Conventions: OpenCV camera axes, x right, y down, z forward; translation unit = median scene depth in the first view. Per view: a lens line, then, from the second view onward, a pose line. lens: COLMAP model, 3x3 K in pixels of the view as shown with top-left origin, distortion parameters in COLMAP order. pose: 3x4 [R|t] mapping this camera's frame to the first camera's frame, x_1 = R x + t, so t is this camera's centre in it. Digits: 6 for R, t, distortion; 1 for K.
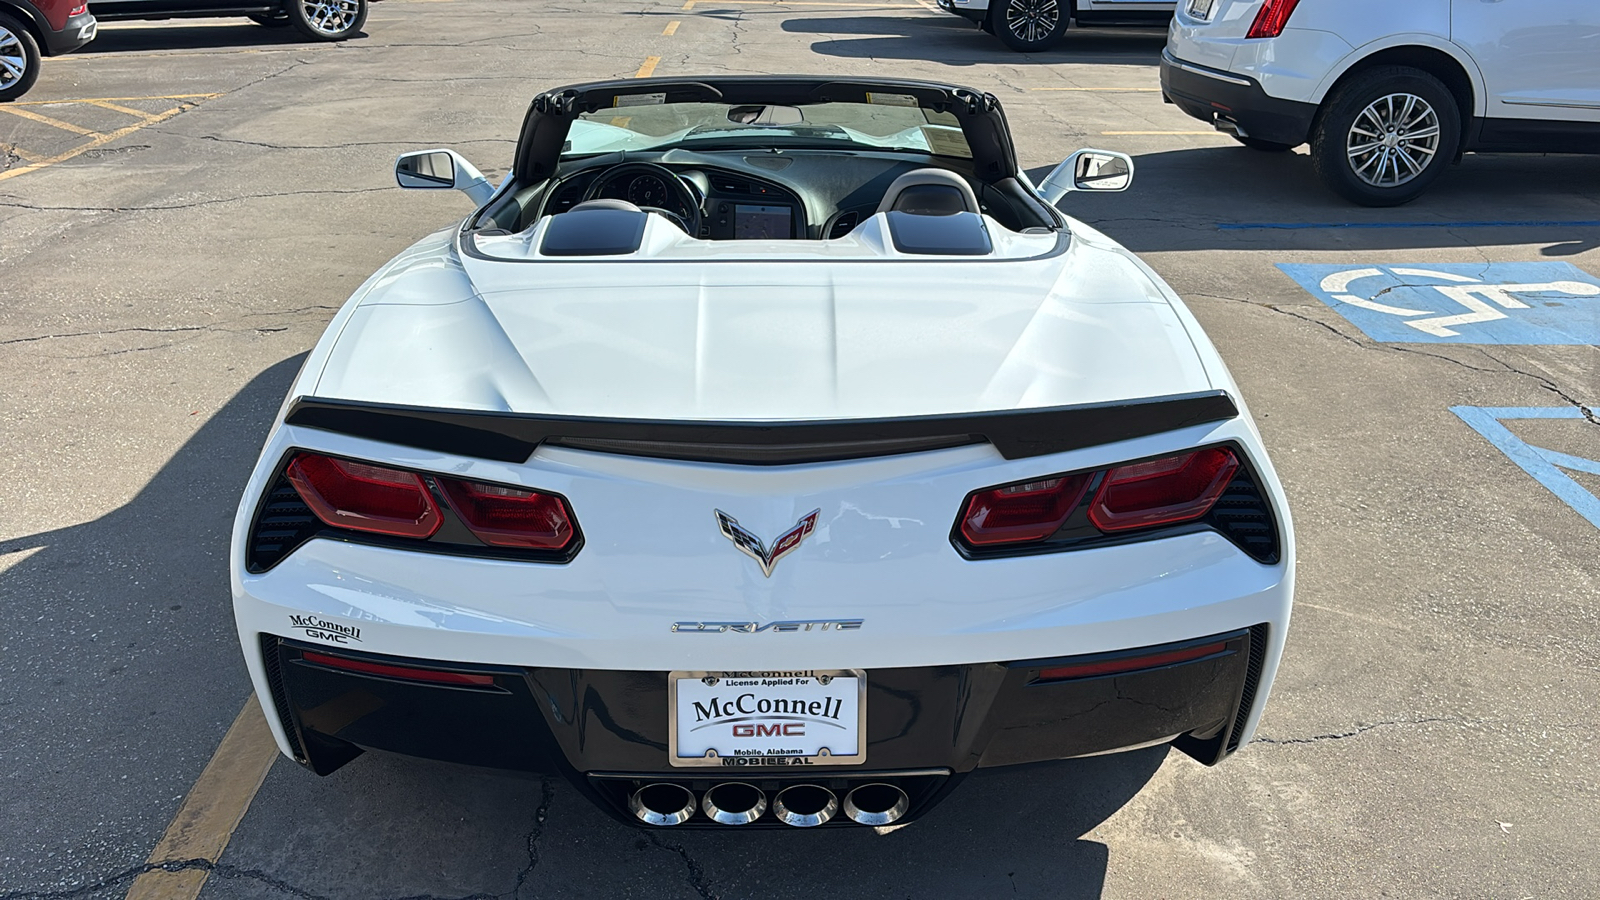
lens RADIAL K [[1374.6, 0, 807.2], [0, 1374.6, 436.6], [0, 0, 1]] dist [0.020064, -0.009511]
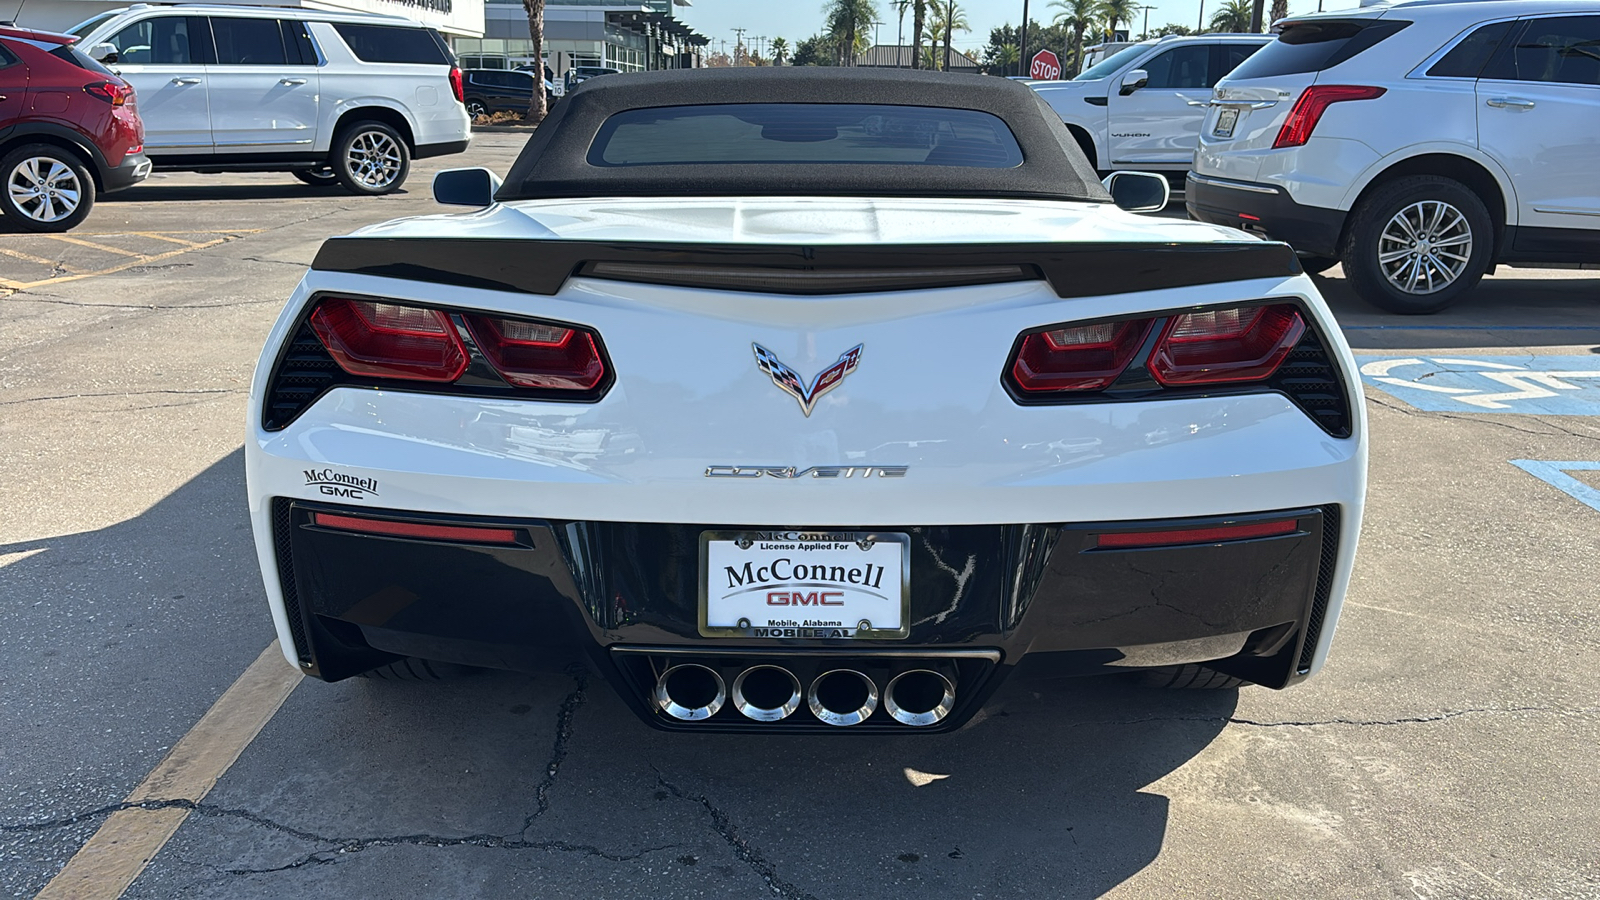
lens RADIAL K [[1374.6, 0, 787.9], [0, 1374.6, 427.7], [0, 0, 1]] dist [0.020064, -0.009511]
pose [[0.999525, 0.007200, -0.029950, -0.009195], [-0.011496, 0.989240, -0.145850, 0.166369], [0.028577, 0.146125, 0.988853, 0.058181]]
